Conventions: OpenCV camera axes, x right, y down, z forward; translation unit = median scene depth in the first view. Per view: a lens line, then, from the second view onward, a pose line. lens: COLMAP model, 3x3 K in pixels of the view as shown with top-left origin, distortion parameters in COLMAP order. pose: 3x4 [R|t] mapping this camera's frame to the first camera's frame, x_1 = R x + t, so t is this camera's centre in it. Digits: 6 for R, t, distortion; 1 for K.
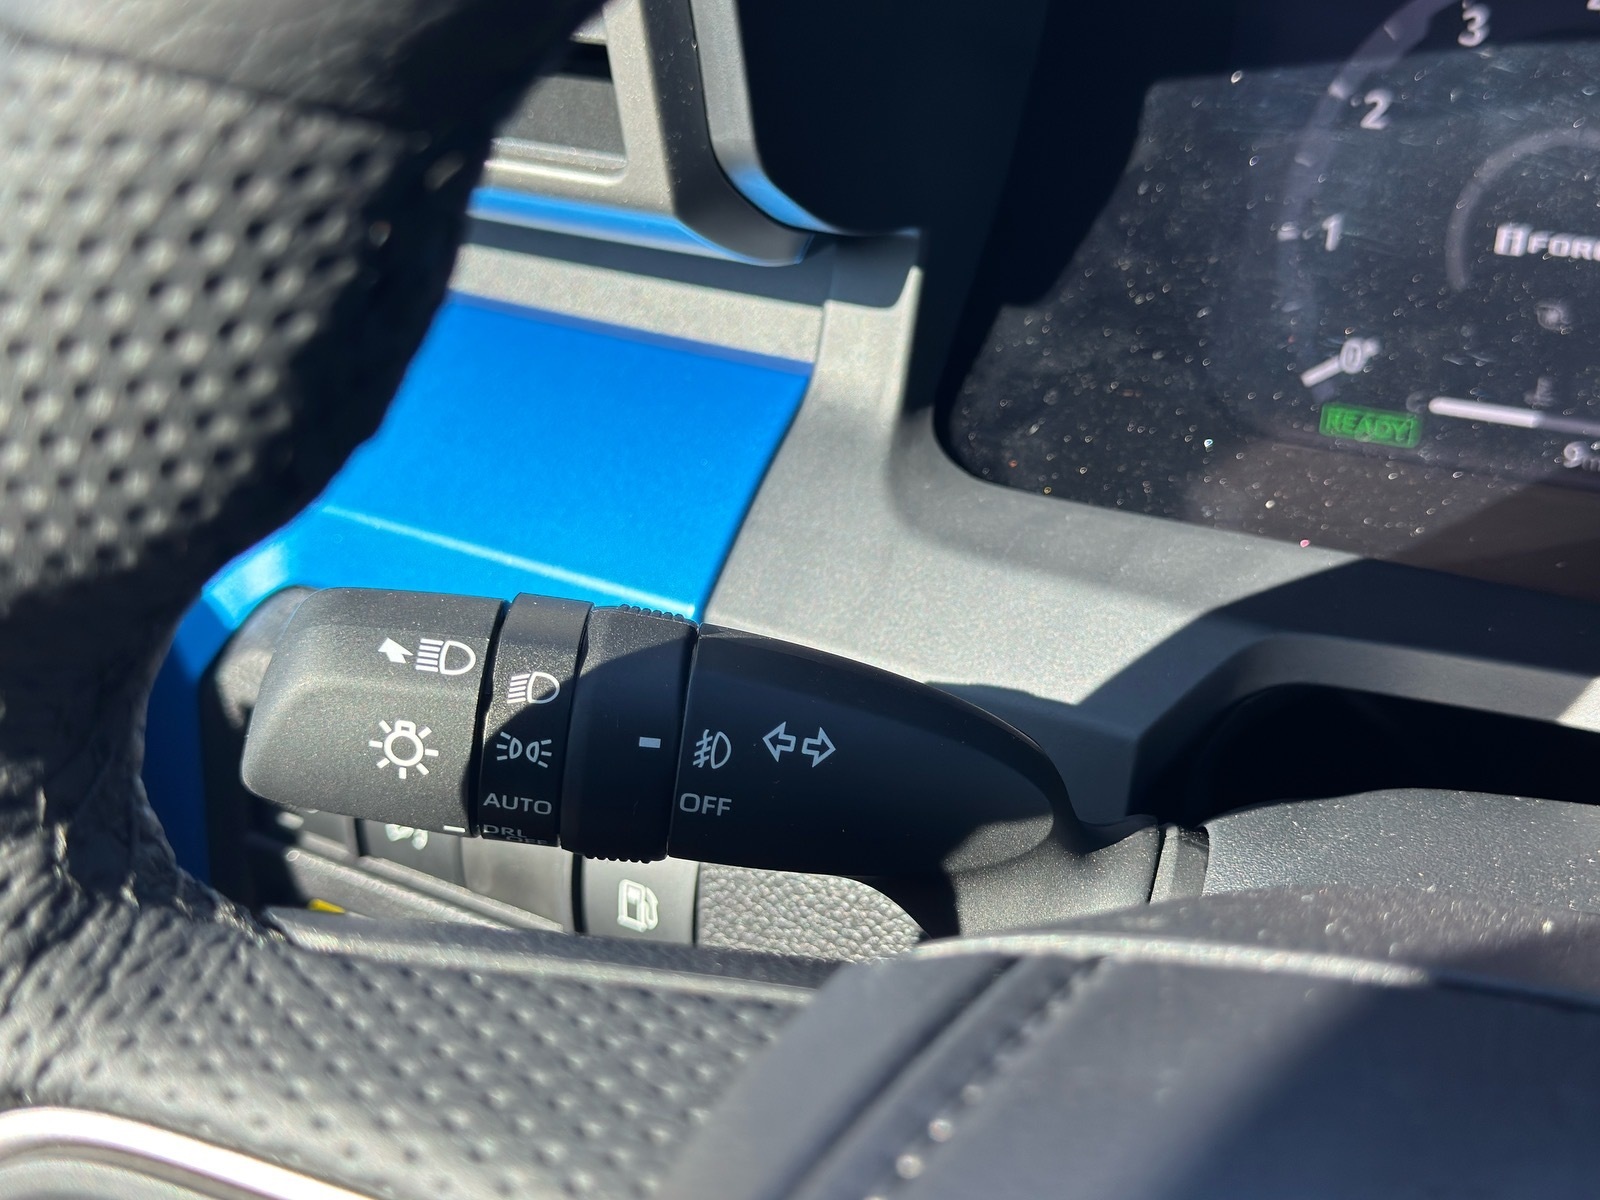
lens RADIAL K [[2027.4, 0, 805.5], [0, 2027.4, 607.1], [0, 0, 1]] dist [0.189135, -0.493902]
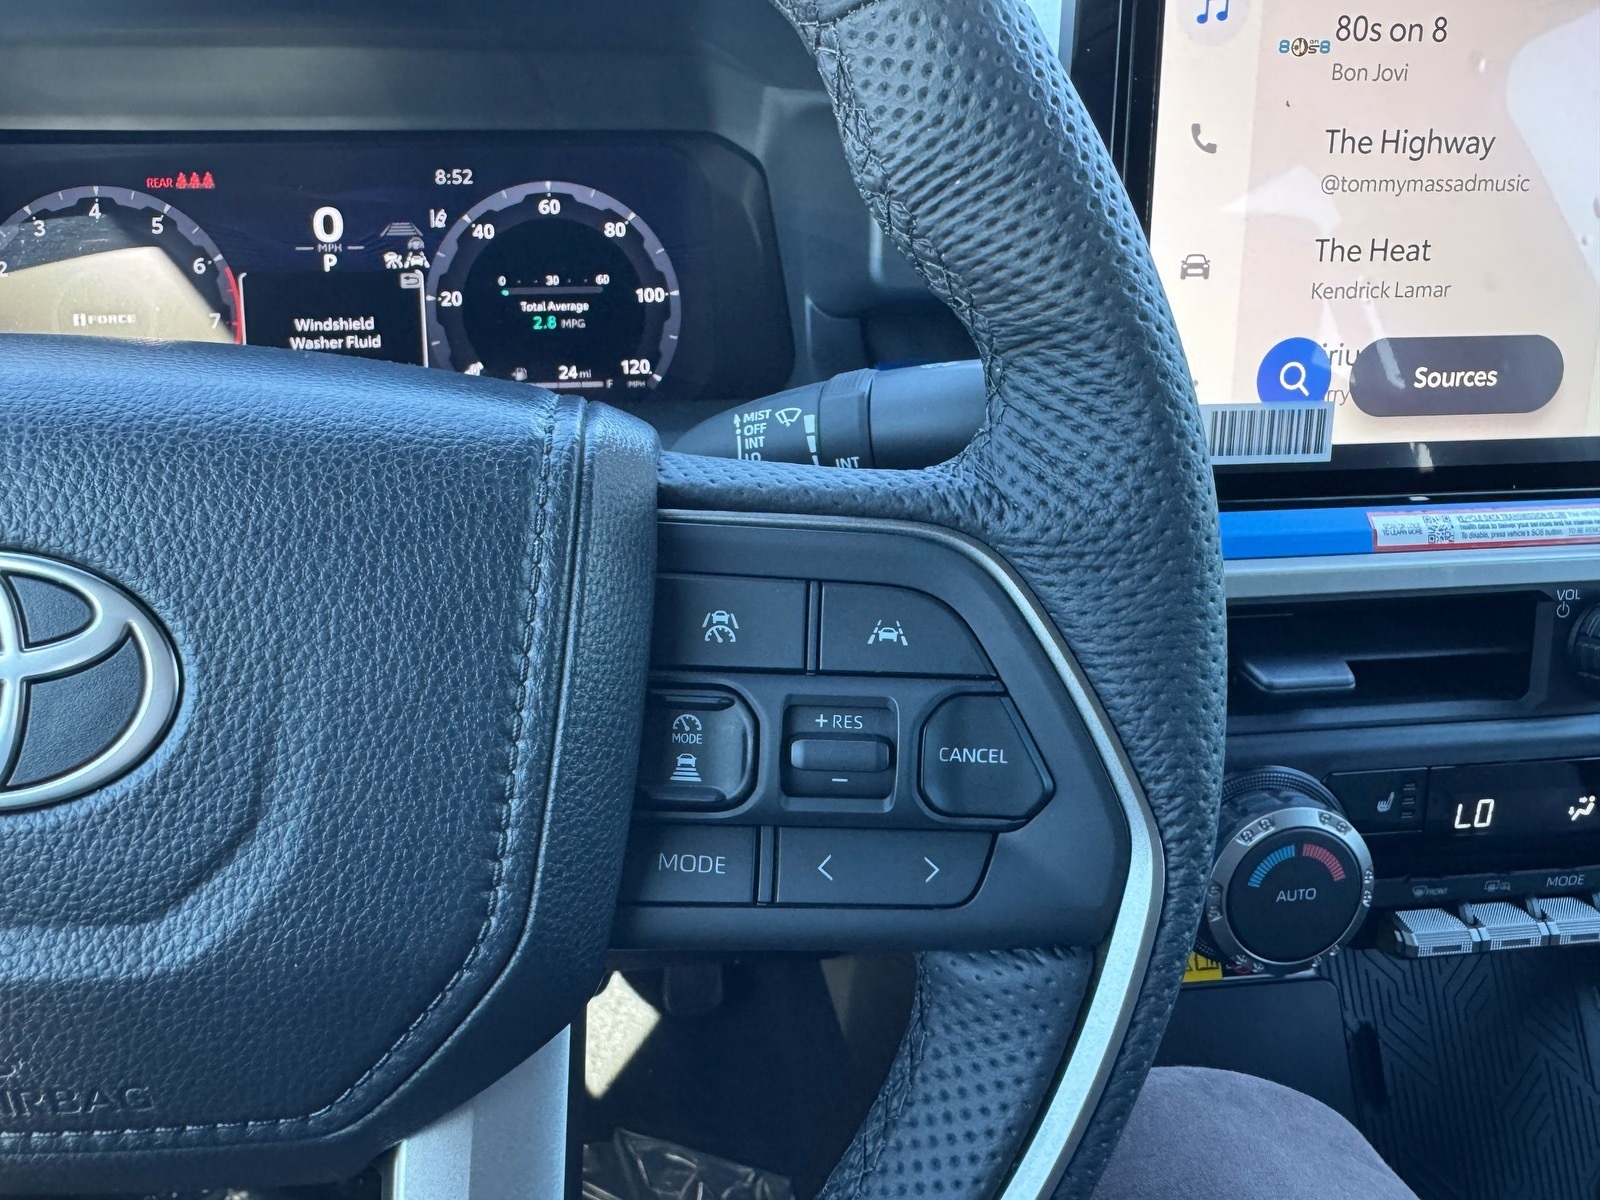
lens RADIAL K [[1143.0, 0, 705.8], [0, 1143.0, 600.2], [0, 0, 1]] dist [-0.001690, -0.000065]
pose [[0.787834, -0.149748, 0.597406, 0.094147], [0.256903, 0.961477, -0.097785, 0.414980], [-0.559749, 0.230514, 0.795955, -0.295821]]
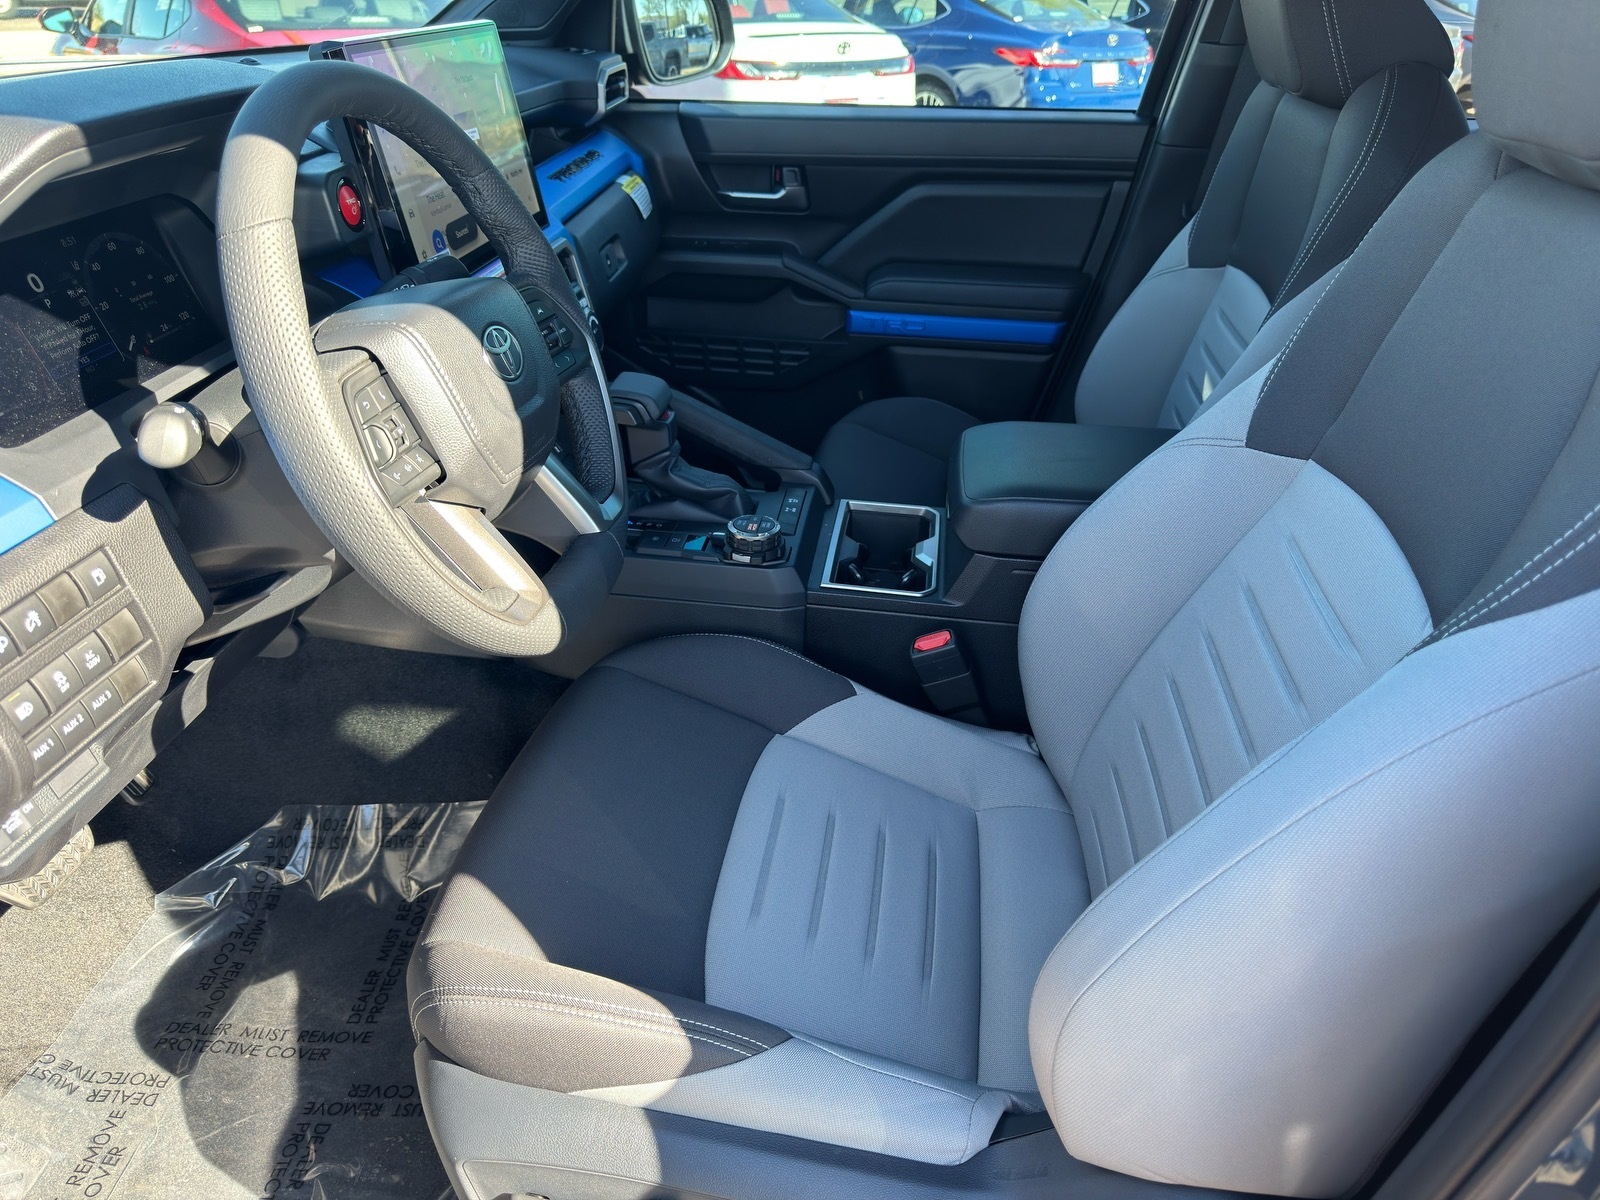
lens RADIAL K [[1135.3, 0, 799.8], [0, 1135.3, 644.5], [0, 0, 1]] dist [0.071245, -0.076085]
pose [[-0.394678, -0.402117, 0.826155, -2.184817], [0.504319, 0.656794, 0.560611, -0.270246], [-0.768044, 0.637906, -0.056427, 0.284143]]
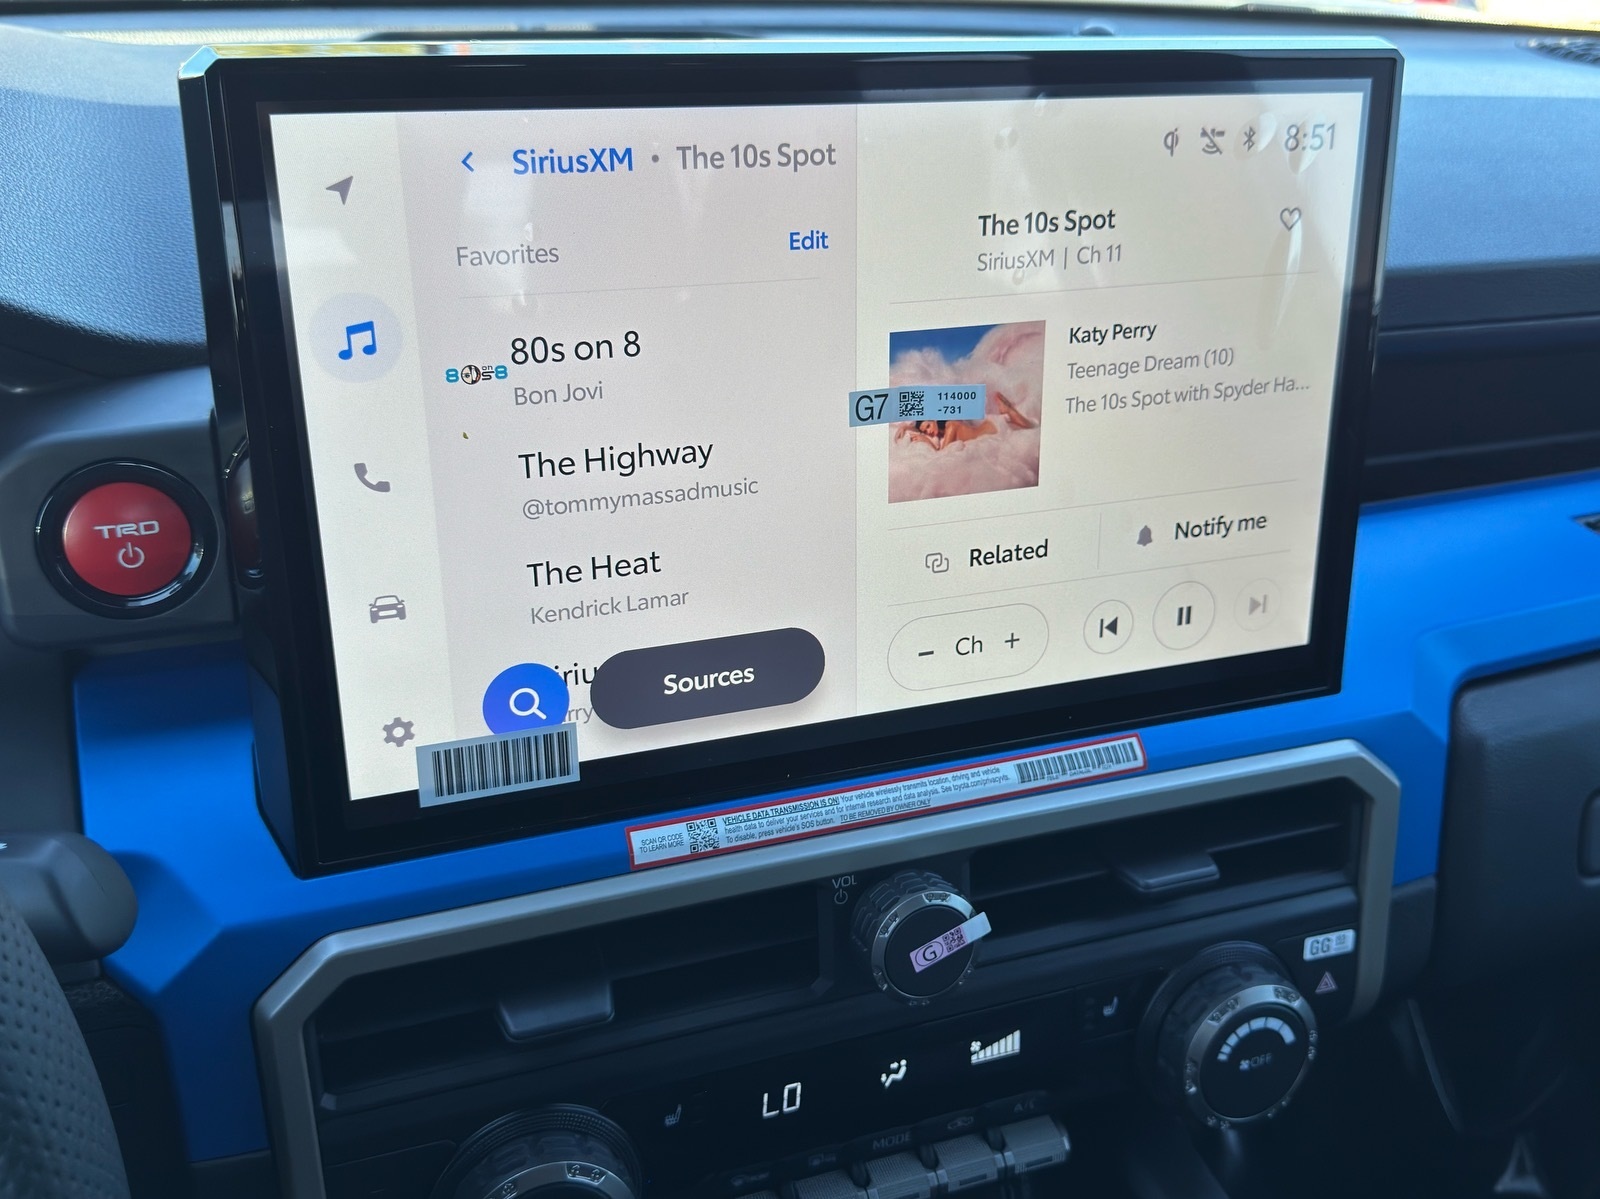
lens RADIAL K [[1537.1, 0, 804.8], [0, 1537.1, 608.1], [0, 0, 1]] dist [0.125909, -0.023508]
pose [[0.615081, -0.267197, 0.741810, 0.365390], [0.319048, 0.944707, 0.075737, 0.161990], [-0.721030, 0.190089, 0.666320, -0.851256]]
